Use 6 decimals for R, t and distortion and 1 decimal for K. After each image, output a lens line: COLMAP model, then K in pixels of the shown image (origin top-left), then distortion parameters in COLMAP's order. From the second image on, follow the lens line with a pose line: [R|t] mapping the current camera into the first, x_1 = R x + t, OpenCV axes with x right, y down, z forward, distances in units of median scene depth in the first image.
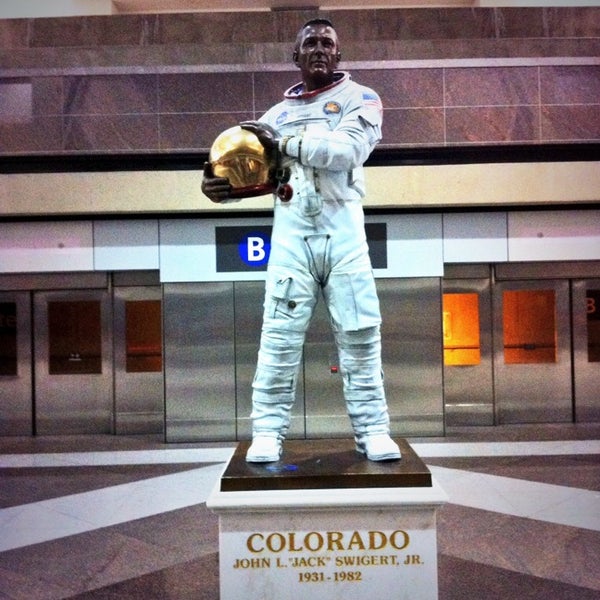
lens RADIAL K [[765.2, 0, 311.1], [0, 765.2, 301.6], [0, 0, 1]] dist [0.119099, -0.361231]
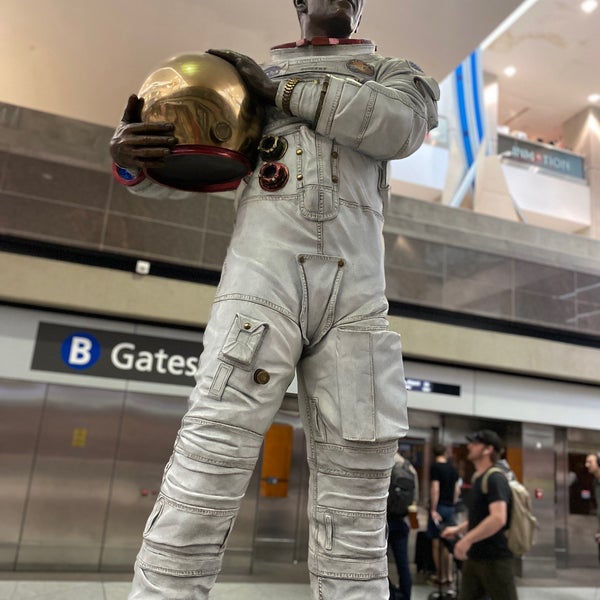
lens RADIAL K [[607.7, 0, 300.0], [0, 607.7, 300.0], [0, 0, 1]] dist [0.159405, -0.404618]
pose [[0.943271, 0.171879, 0.284073, -0.126354], [-0.106508, 0.967005, -0.231425, 0.046267], [-0.314477, 0.188041, 0.930454, 0.596732]]
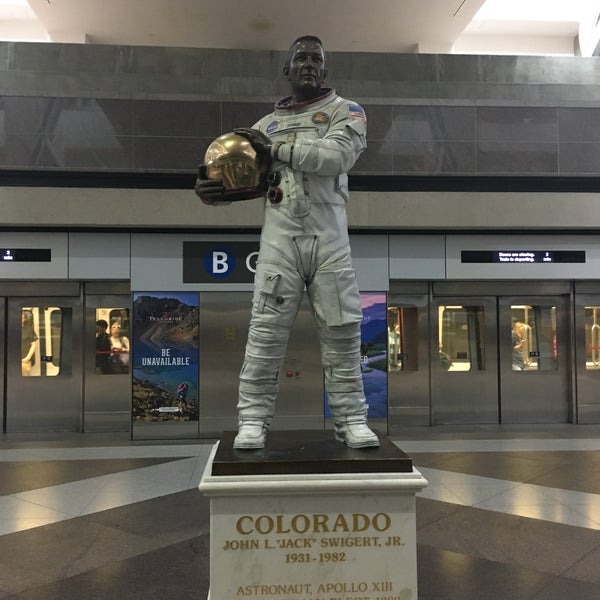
lens RADIAL K [[684.4, 0, 299.1], [0, 684.4, 301.9], [0, 0, 1]] dist [0.063053, -0.020713]
pose [[0.997788, 0.019601, 0.063527, -0.058752], [-0.018010, 0.999512, -0.025513, 0.029827], [-0.063996, 0.024312, 0.997654, 0.051455]]
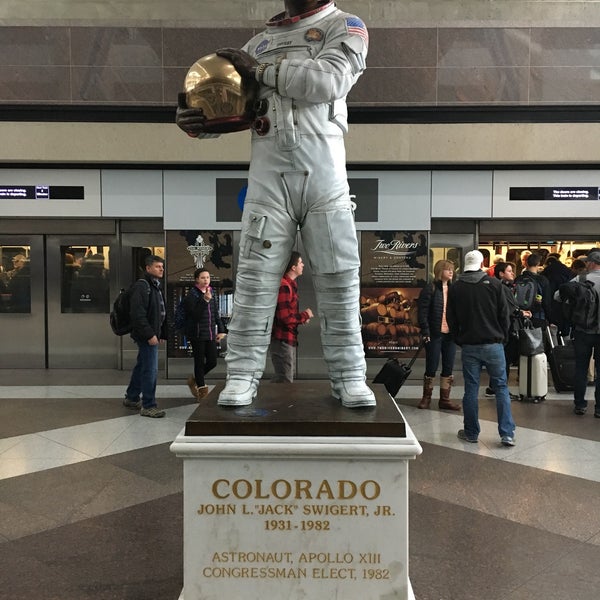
lens RADIAL K [[681.7, 0, 301.9], [0, 681.7, 297.0], [0, 0, 1]] dist [0.067030, -0.047862]
pose [[0.999584, 0.024822, -0.014698, 0.032877], [-0.023889, 0.997876, 0.060611, 0.016637], [0.016171, -0.060235, 0.998053, 0.144756]]
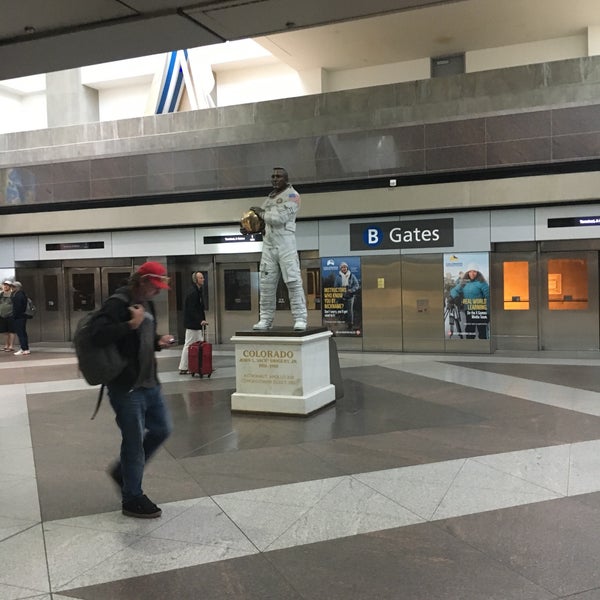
lens RADIAL K [[681.7, 0, 301.9], [0, 681.7, 297.0], [0, 0, 1]] dist [0.067030, -0.047862]
pose [[0.919189, 0.012456, -0.393619, 1.060335], [0.006796, 0.998849, 0.047477, -0.025787], [0.393758, -0.046315, 0.918047, -1.208001]]
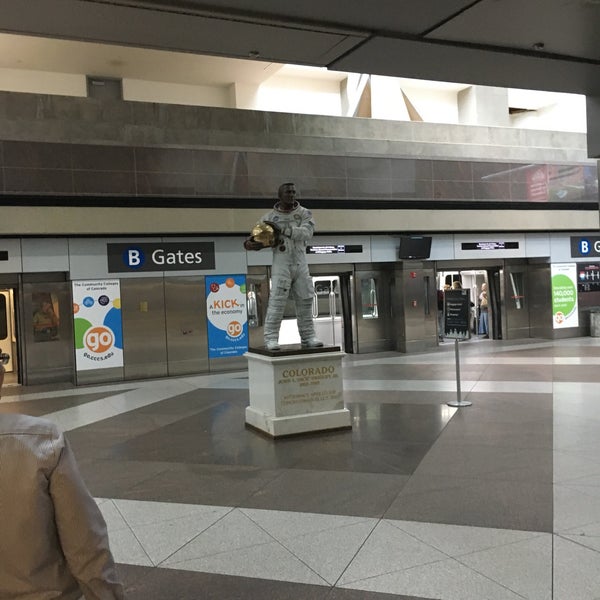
lens RADIAL K [[681.7, 0, 301.9], [0, 681.7, 297.0], [0, 0, 1]] dist [0.067030, -0.047862]
pose [[0.914412, -0.024842, 0.404021, -0.934975], [0.020696, 0.999679, 0.014626, -0.005005], [-0.404255, -0.005013, 0.914633, -1.202158]]
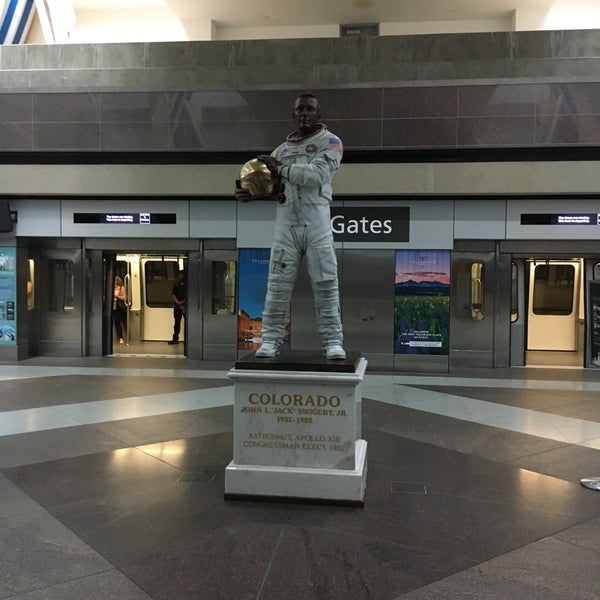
lens RADIAL K [[681.7, 0, 301.9], [0, 681.7, 297.0], [0, 0, 1]] dist [0.067030, -0.047862]
pose [[0.990777, 0.038548, -0.129907, 0.213260], [-0.032578, 0.998327, 0.047778, 0.000351], [0.131532, -0.043106, 0.990374, -0.487714]]
